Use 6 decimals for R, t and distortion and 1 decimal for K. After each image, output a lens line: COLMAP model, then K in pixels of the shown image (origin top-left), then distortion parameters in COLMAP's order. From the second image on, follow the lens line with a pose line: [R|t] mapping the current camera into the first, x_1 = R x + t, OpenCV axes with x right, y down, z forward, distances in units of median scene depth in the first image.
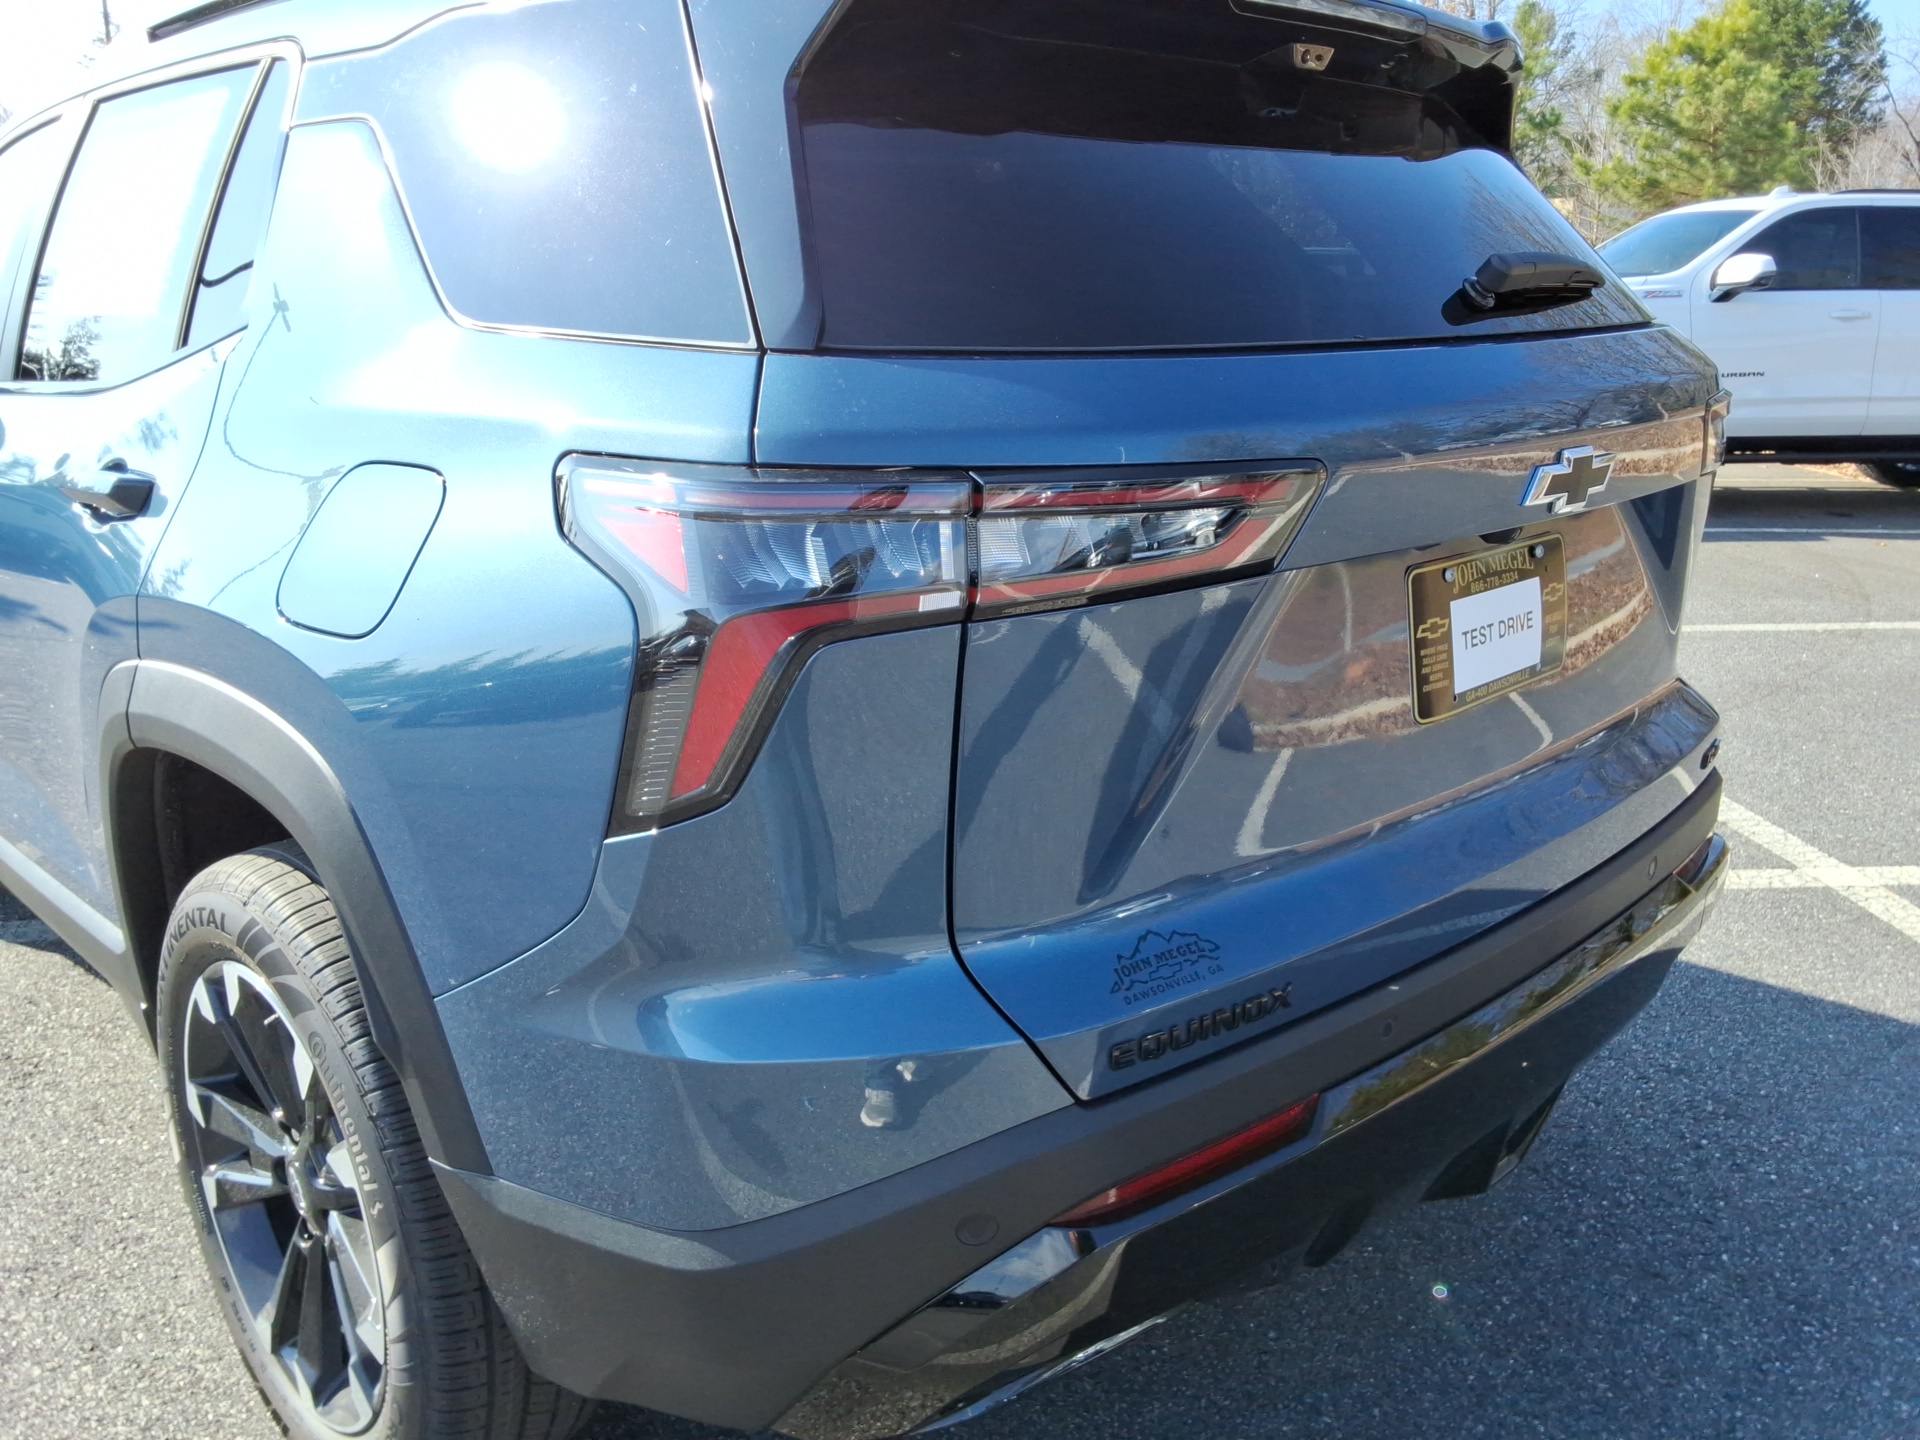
lens RADIAL K [[1549.5, 0, 995.7], [0, 1549.5, 696.2], [0, 0, 1]] dist [0.078176, -0.133316]
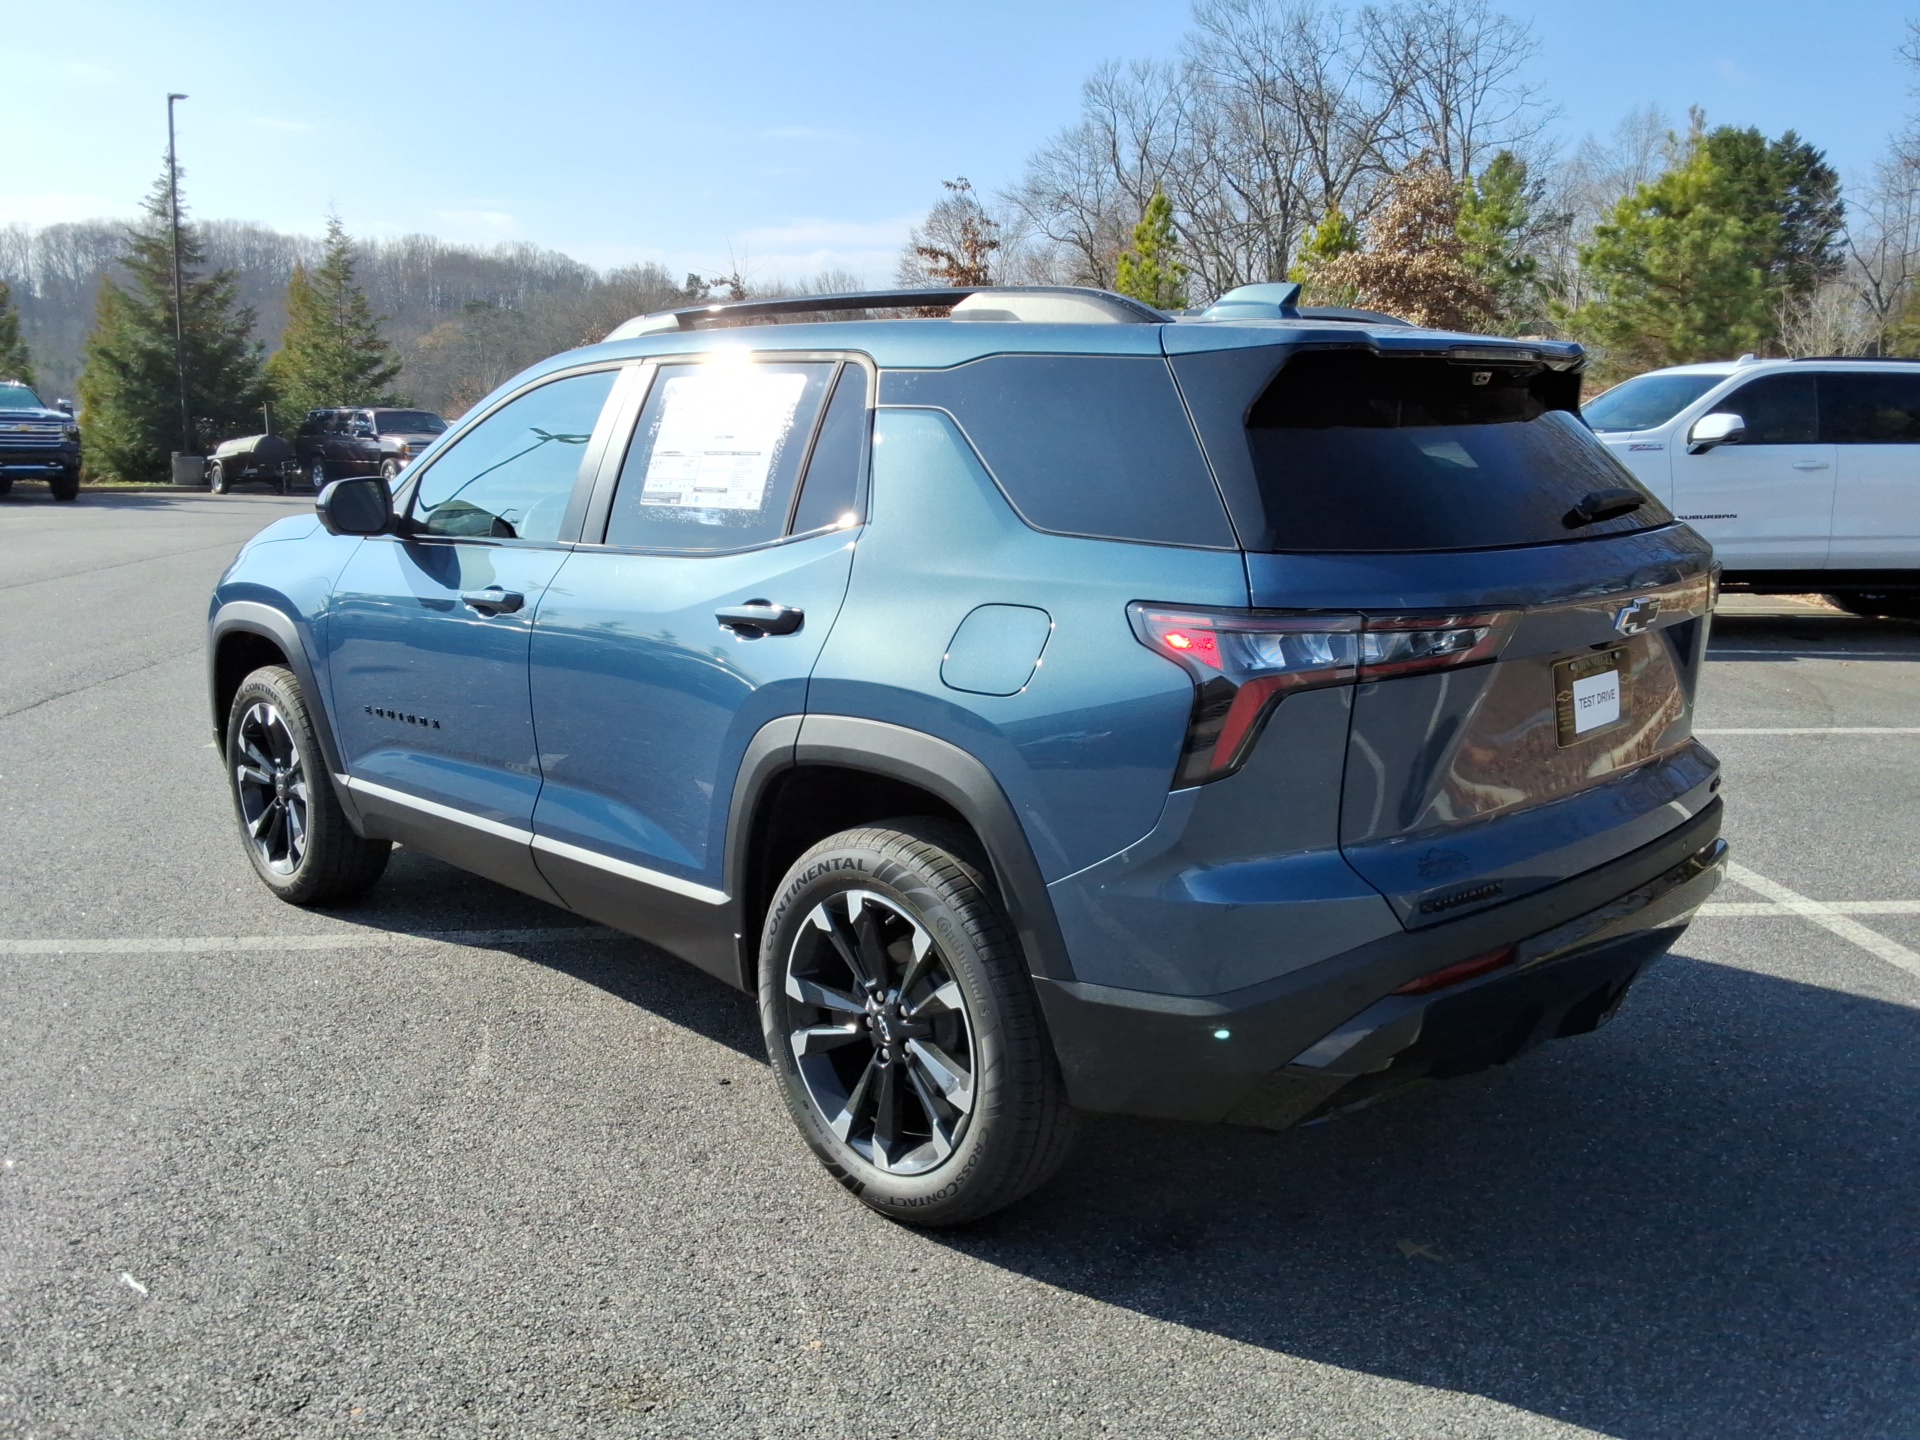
lens RADIAL K [[1549.5, 0, 988.9], [0, 1549.5, 691.2], [0, 0, 1]] dist [0.078176, -0.133316]
pose [[0.999960, 0.006080, 0.006605, -0.314992], [-0.005538, 0.996843, -0.079205, 0.077073], [-0.007066, 0.079166, 0.996836, -0.632965]]
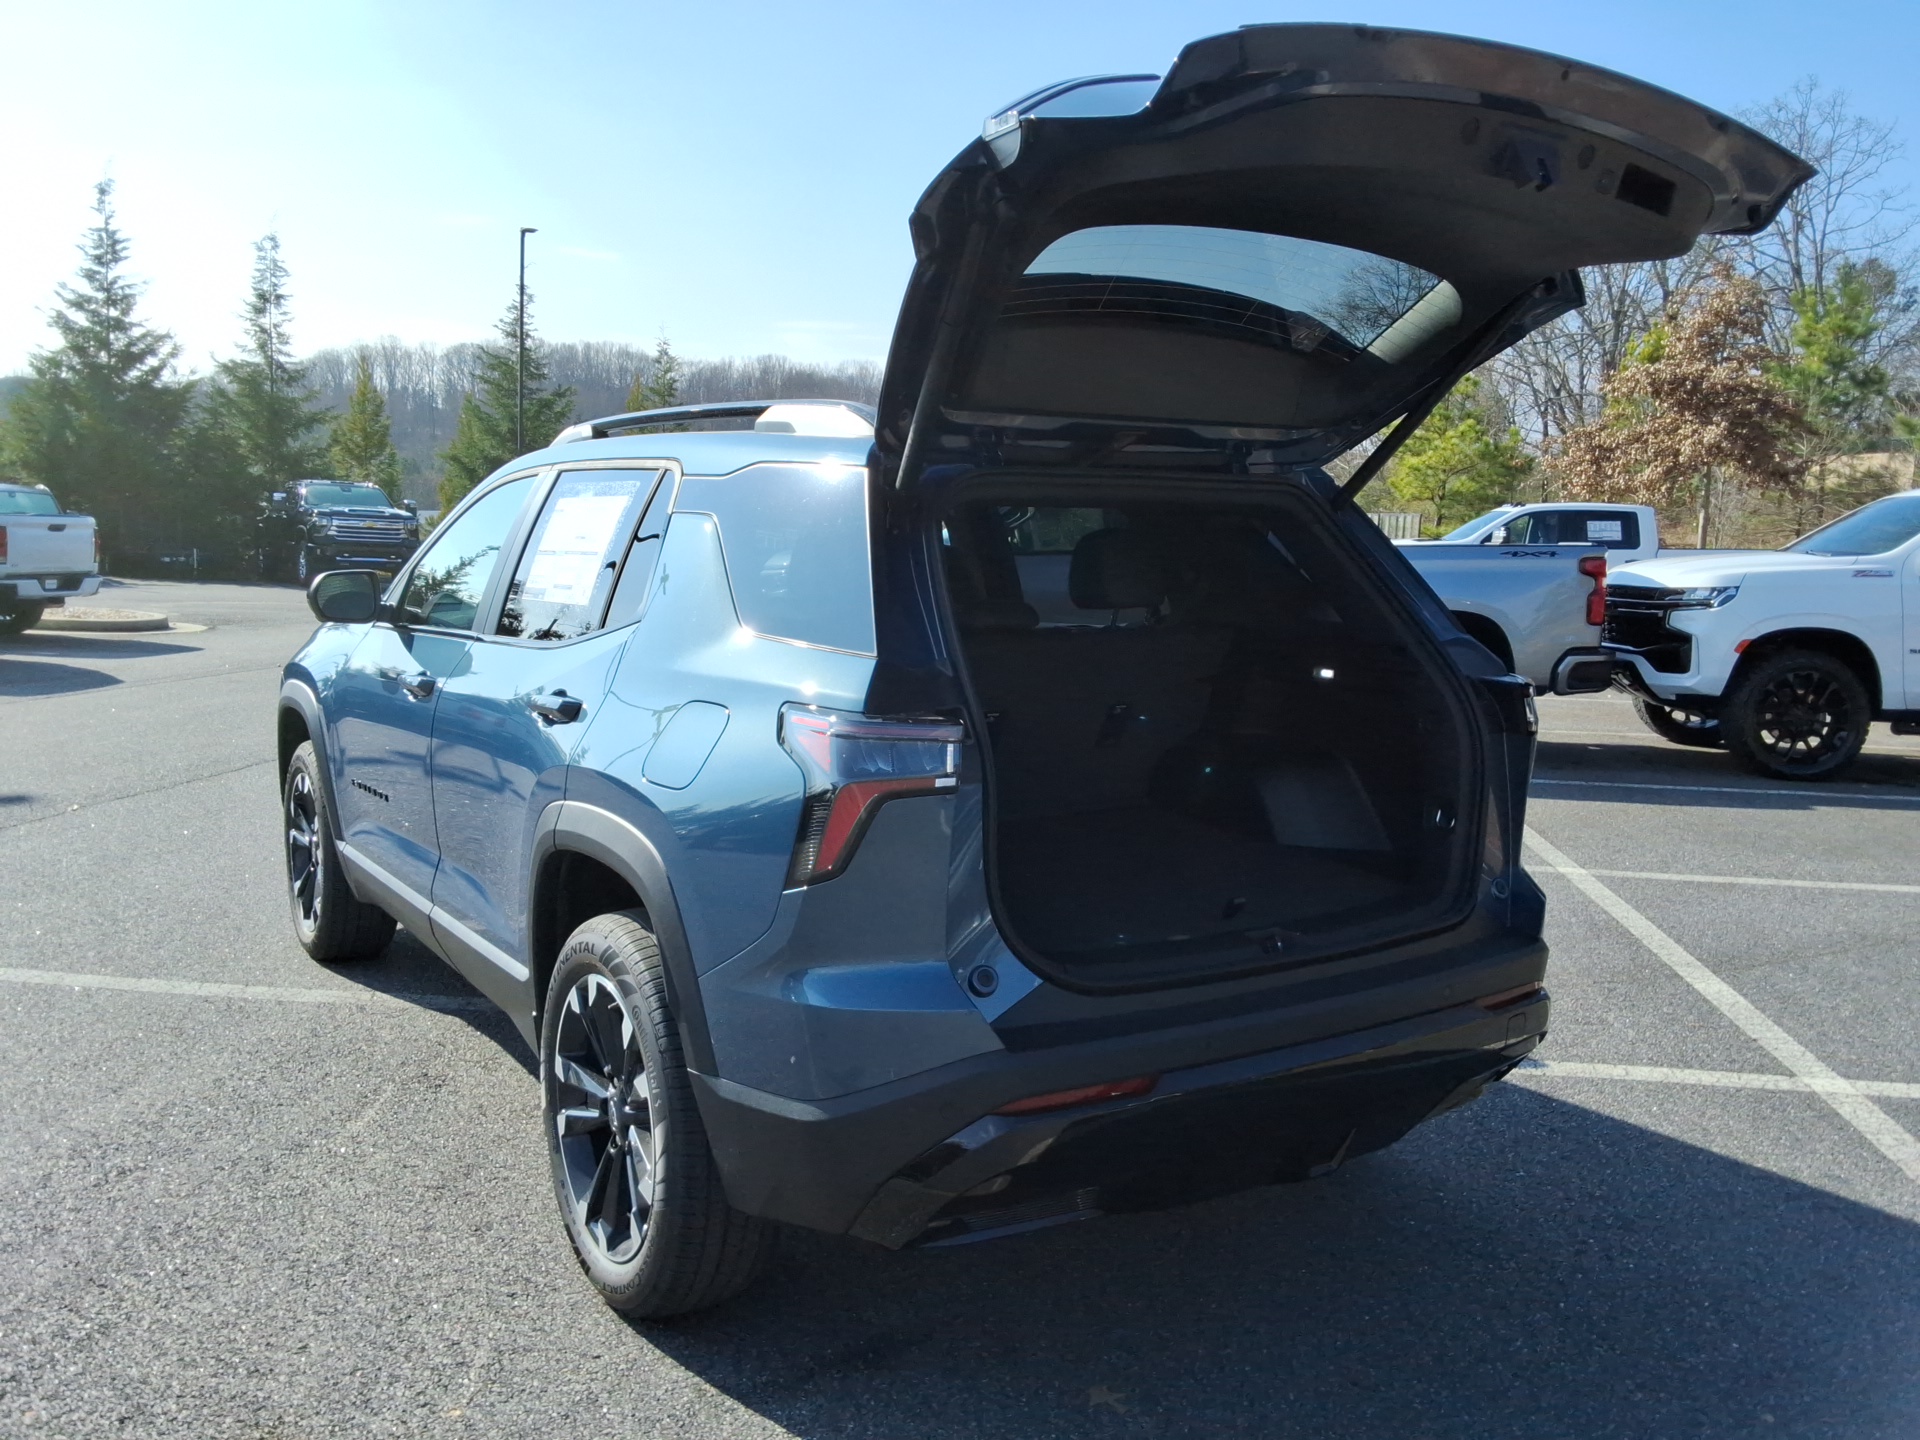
lens RADIAL K [[1549.5, 0, 986.9], [0, 1549.5, 697.1], [0, 0, 1]] dist [0.078176, -0.133316]
pose [[0.980079, 0.044758, -0.193499, 0.242623], [-0.072062, 0.988022, -0.136456, 0.061082], [0.185073, 0.147681, 0.971565, -0.596733]]
